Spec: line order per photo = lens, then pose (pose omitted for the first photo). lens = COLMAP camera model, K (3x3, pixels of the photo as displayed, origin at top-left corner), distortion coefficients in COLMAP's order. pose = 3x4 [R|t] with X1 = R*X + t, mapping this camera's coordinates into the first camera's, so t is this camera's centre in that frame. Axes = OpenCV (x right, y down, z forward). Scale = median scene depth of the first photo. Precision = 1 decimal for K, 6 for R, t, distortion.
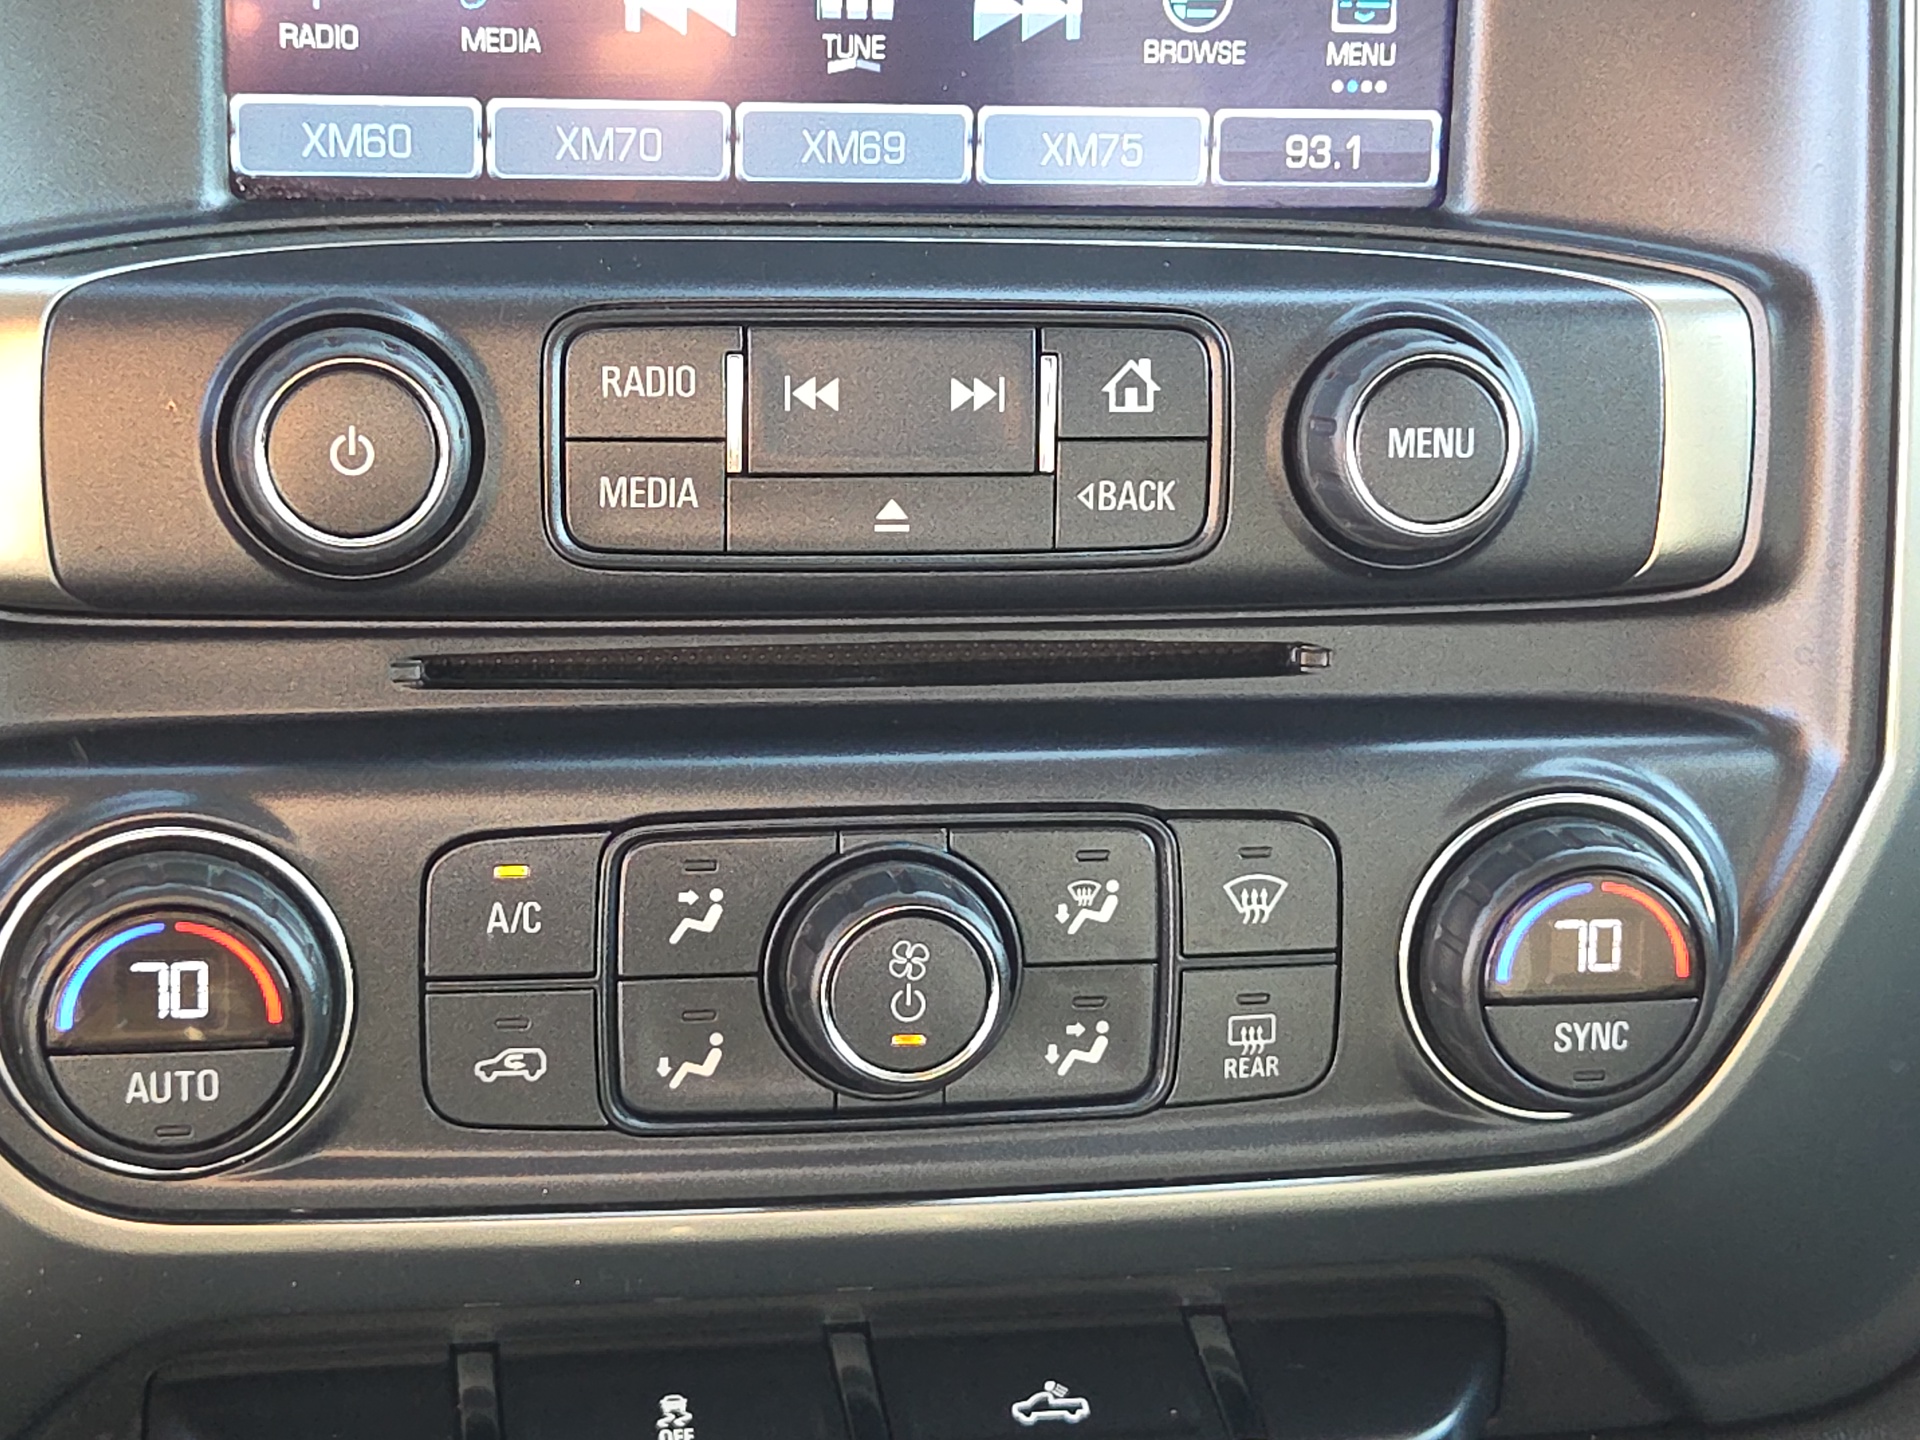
lens RADIAL K [[3664.7, 0, 920.6], [0, 3664.7, 642.4], [0, 0, 1]] dist [0.158539, -0.293214]
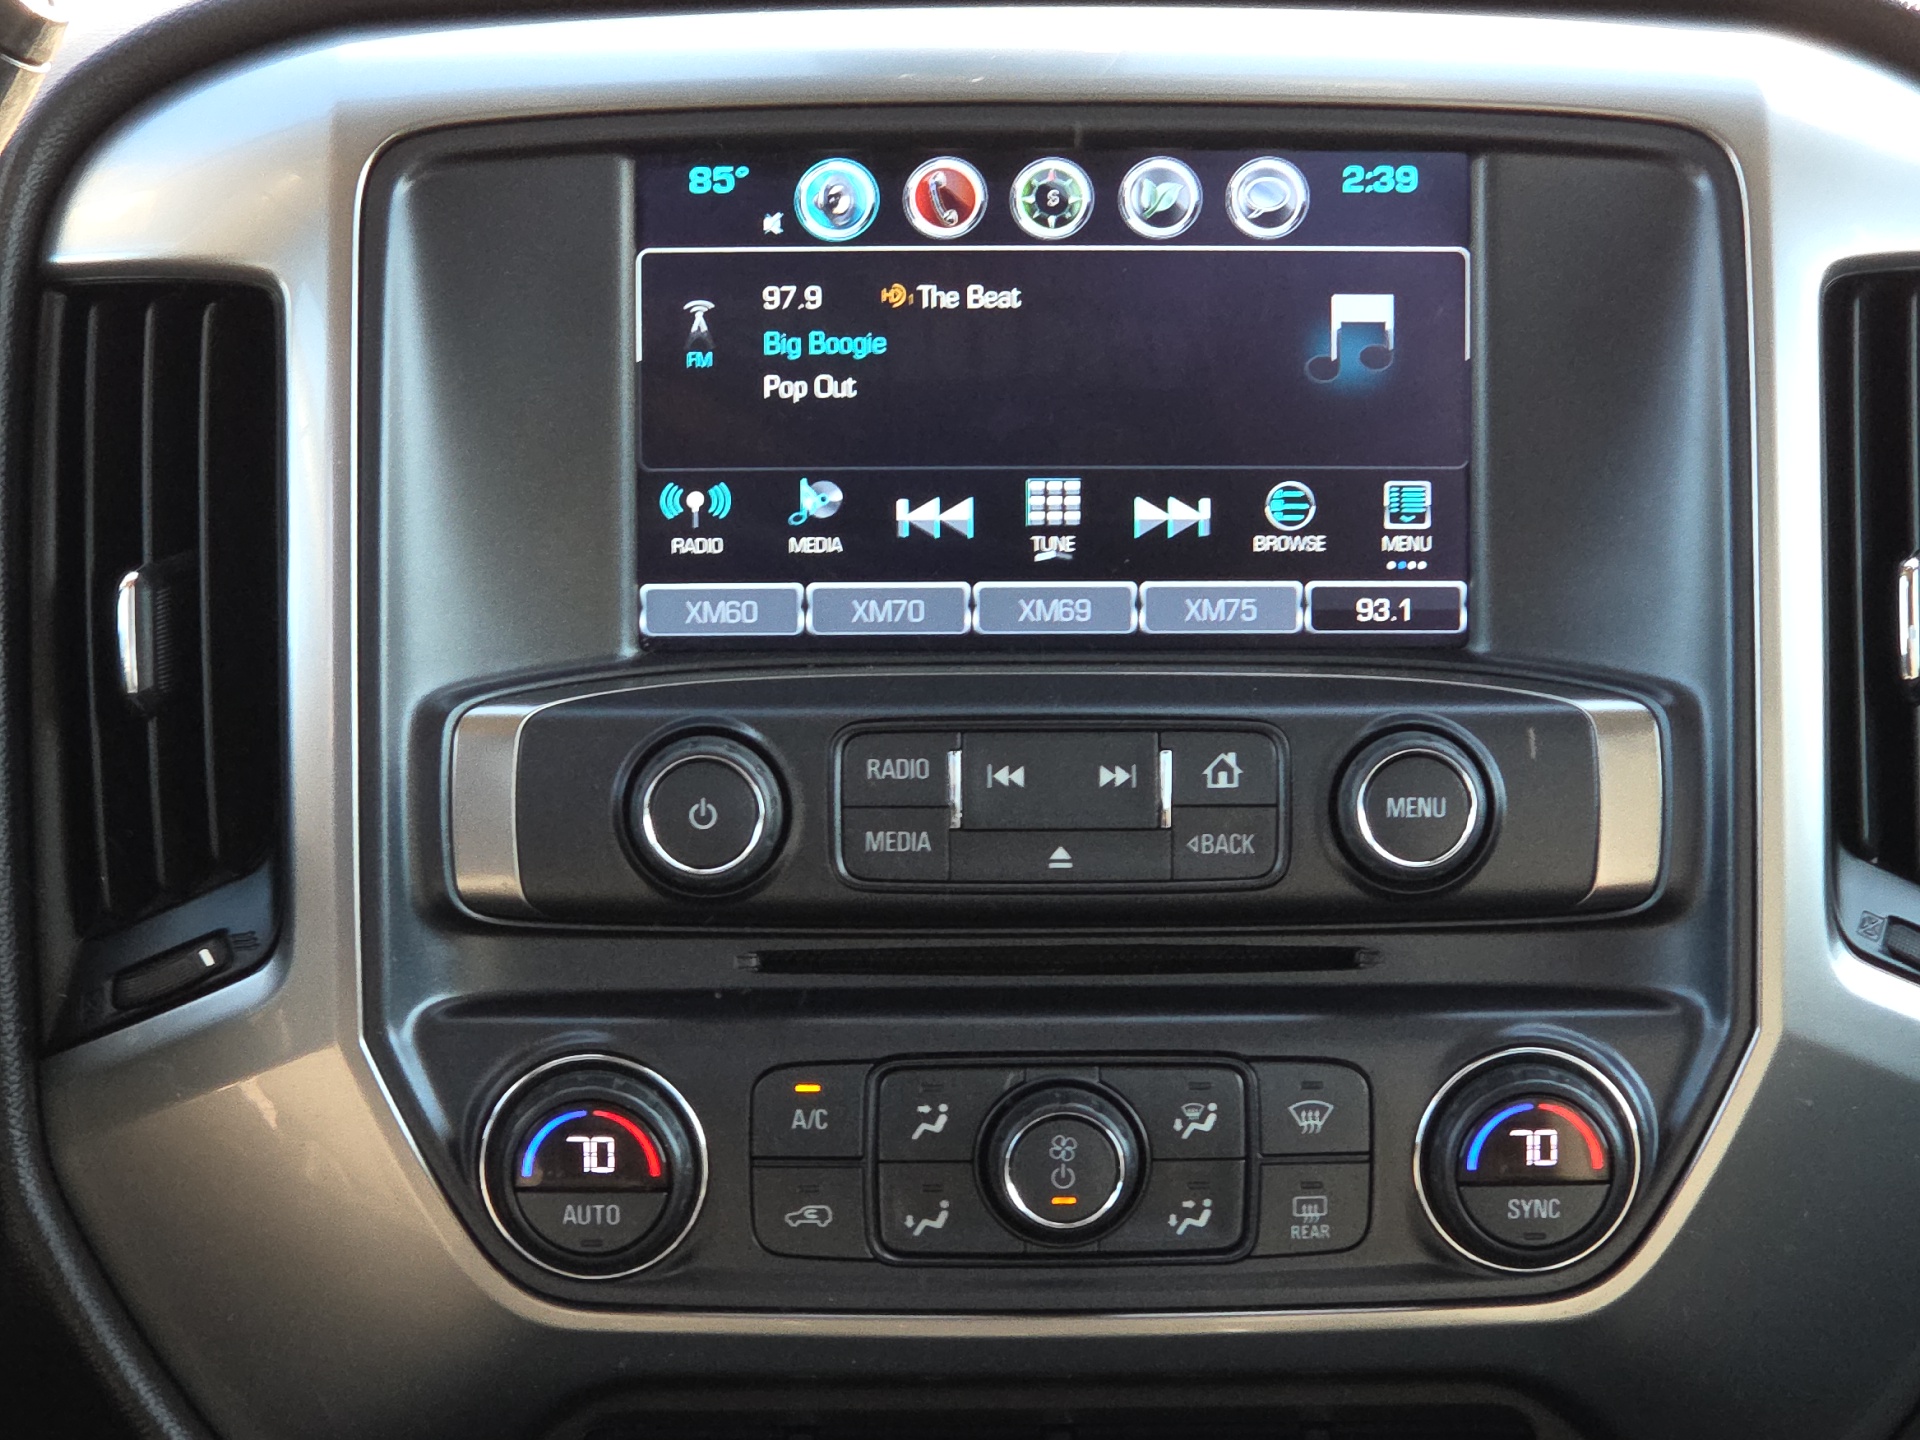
lens RADIAL K [[5663.6, 0, 960.0], [0, 5663.6, 720.0], [0, 0, 1]] dist [-1.005150, 20.406687]
pose [[0.985210, -0.006583, -0.171222, 0.342351], [-0.008139, 0.996336, -0.085141, 0.105228], [0.171155, 0.085275, 0.981547, -1.263579]]
